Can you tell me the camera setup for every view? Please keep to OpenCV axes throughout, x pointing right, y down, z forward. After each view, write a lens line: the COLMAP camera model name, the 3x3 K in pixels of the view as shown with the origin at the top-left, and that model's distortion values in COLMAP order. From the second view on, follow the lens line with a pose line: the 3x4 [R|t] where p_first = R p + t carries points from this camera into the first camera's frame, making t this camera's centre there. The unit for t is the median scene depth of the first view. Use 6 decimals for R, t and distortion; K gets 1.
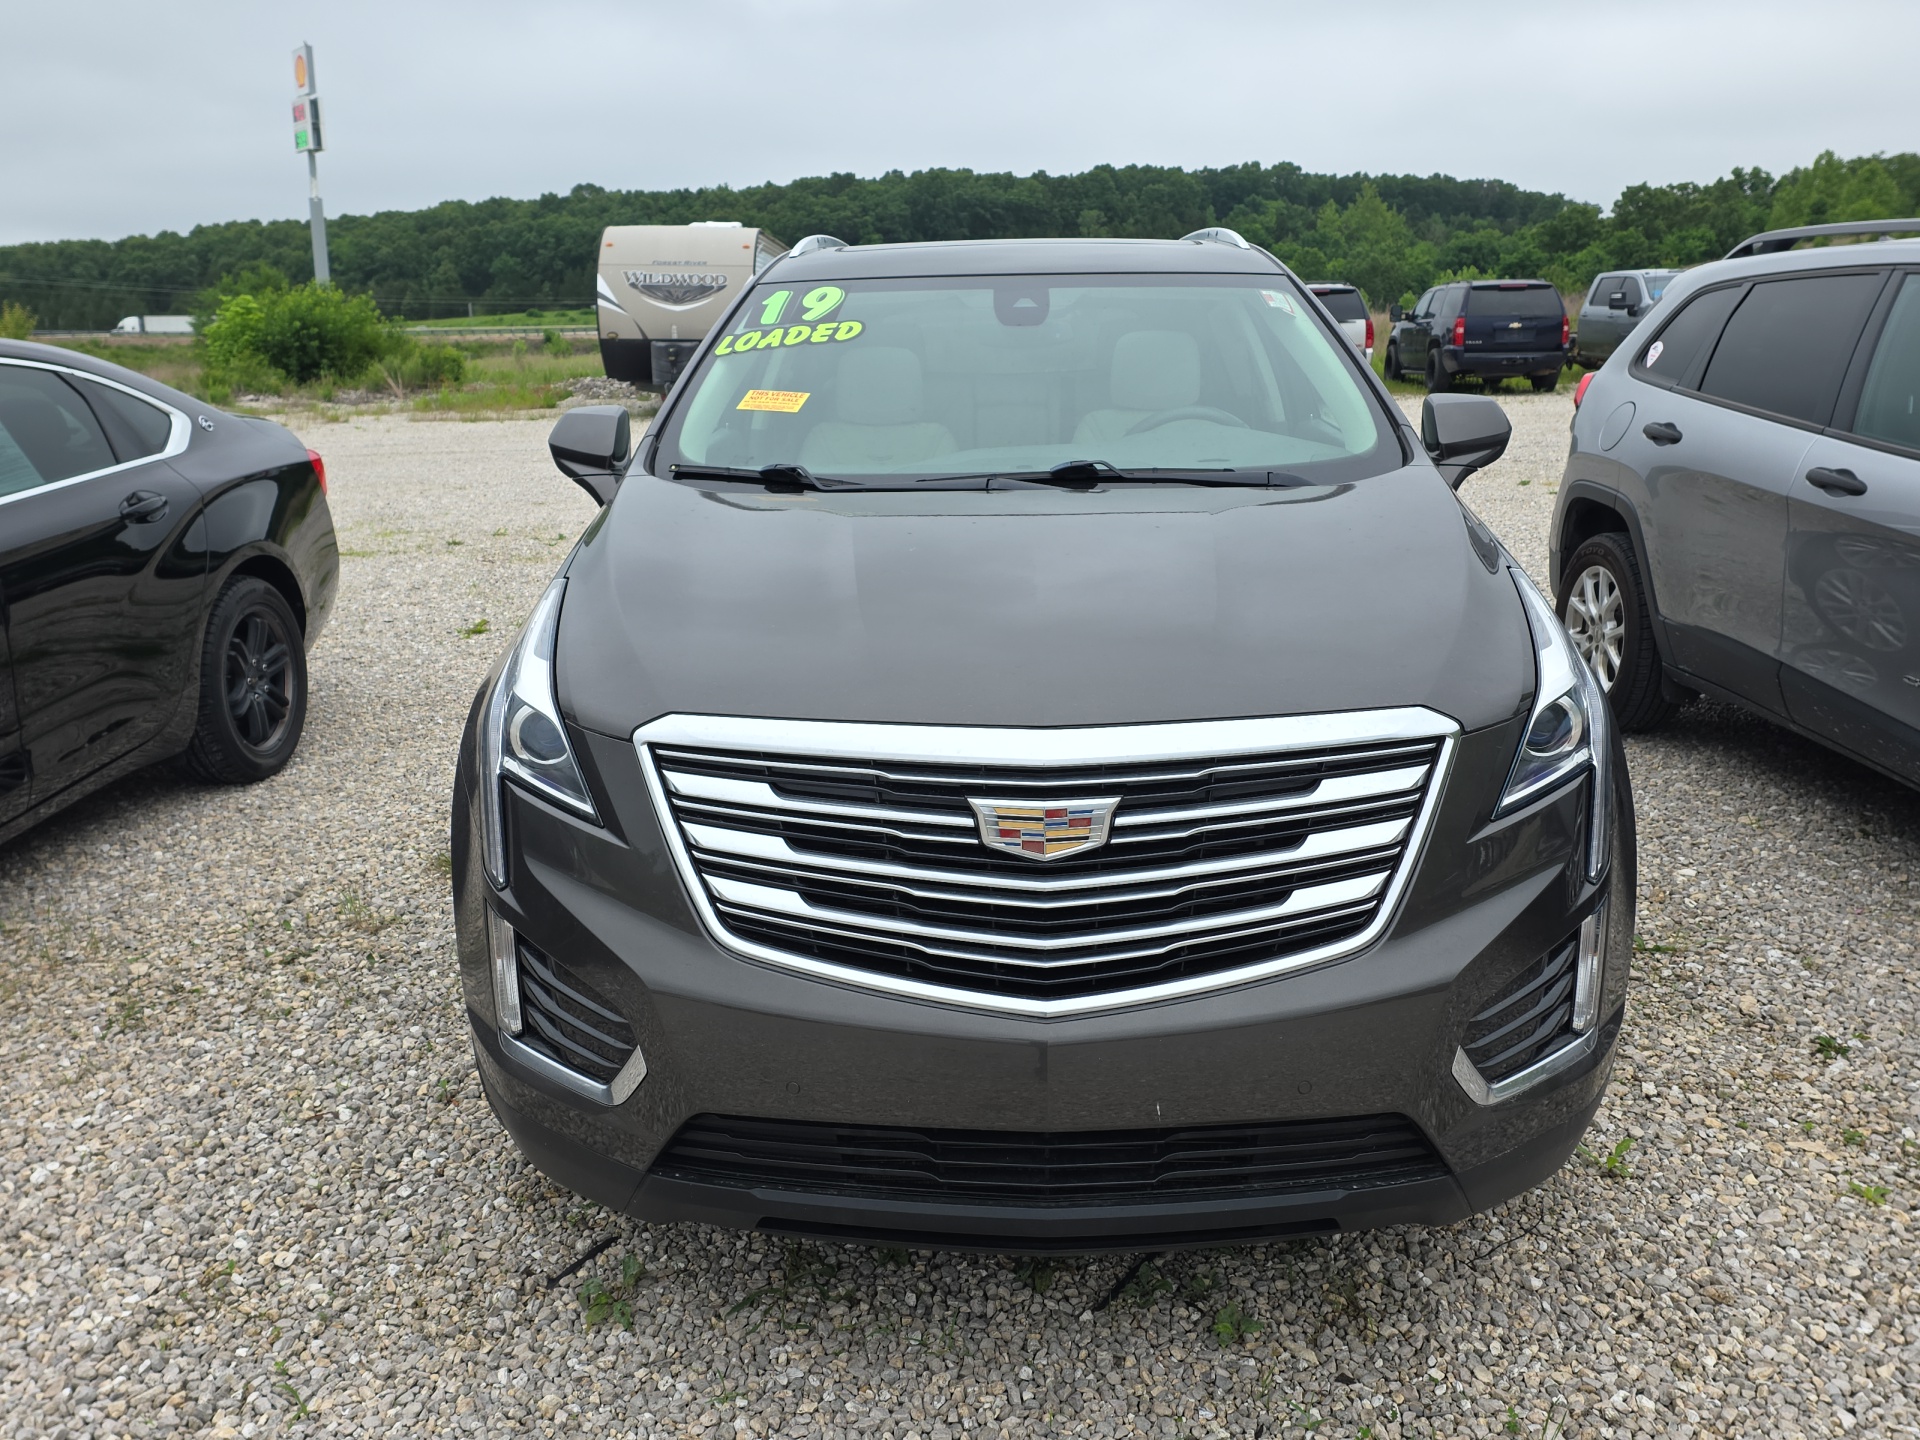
lens RADIAL K [[1614.1, 0, 960.0], [0, 1614.1, 720.0], [0, 0, 1]] dist [0.068723, -0.076224]
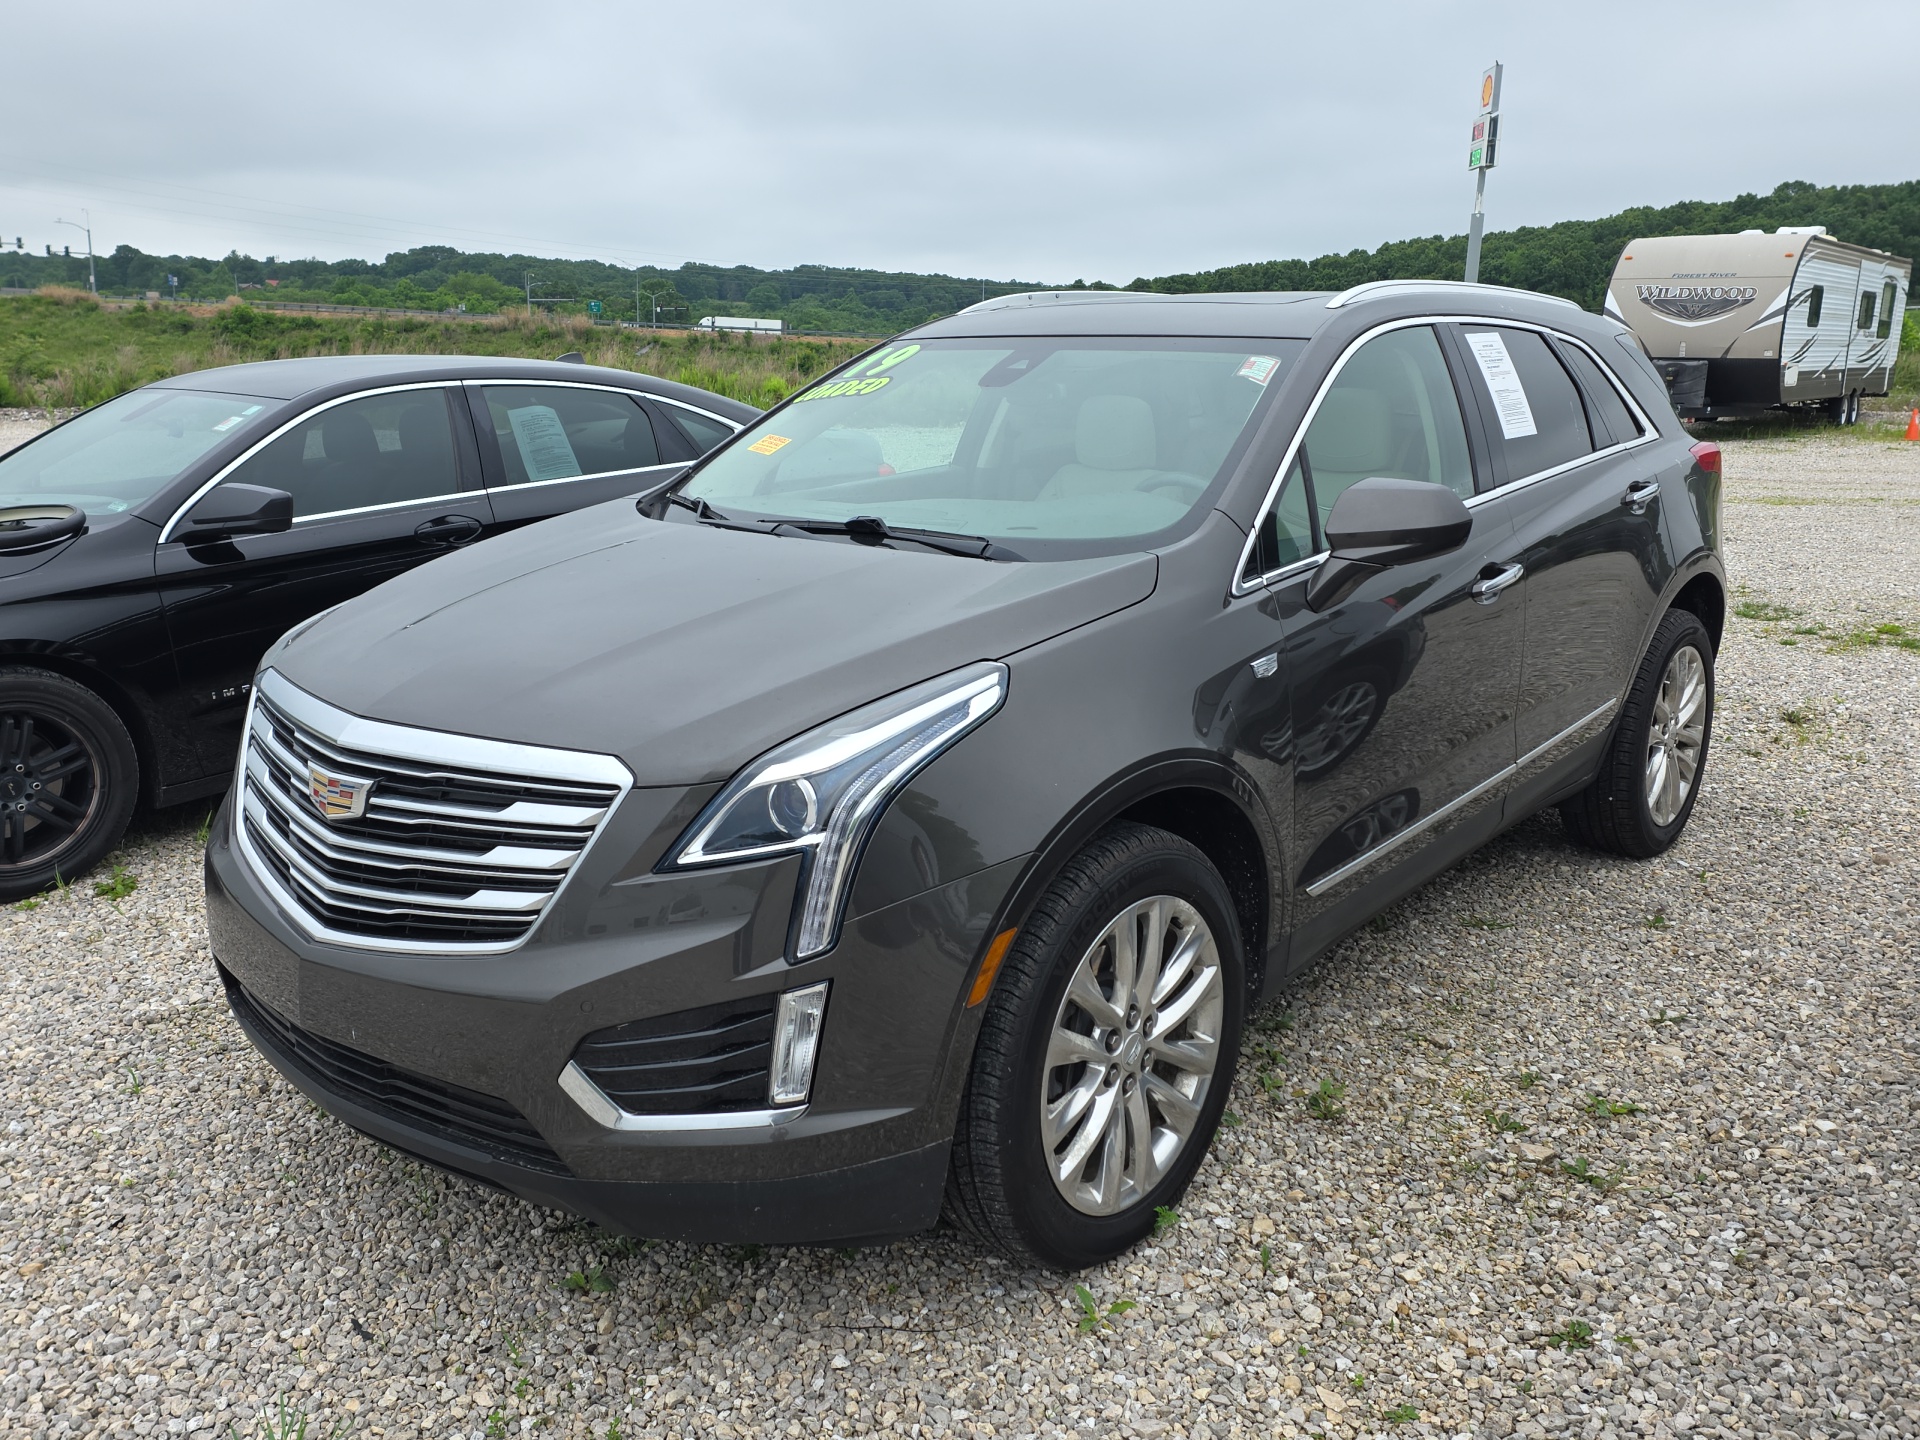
lens RADIAL K [[1614.1, 0, 960.0], [0, 1614.1, 720.0], [0, 0, 1]] dist [0.068723, -0.076224]
pose [[0.775683, 0.154127, -0.612013, 0.107316], [-0.157385, 0.986325, 0.048919, -0.011646], [0.611184, 0.058376, 0.789333, 0.025215]]
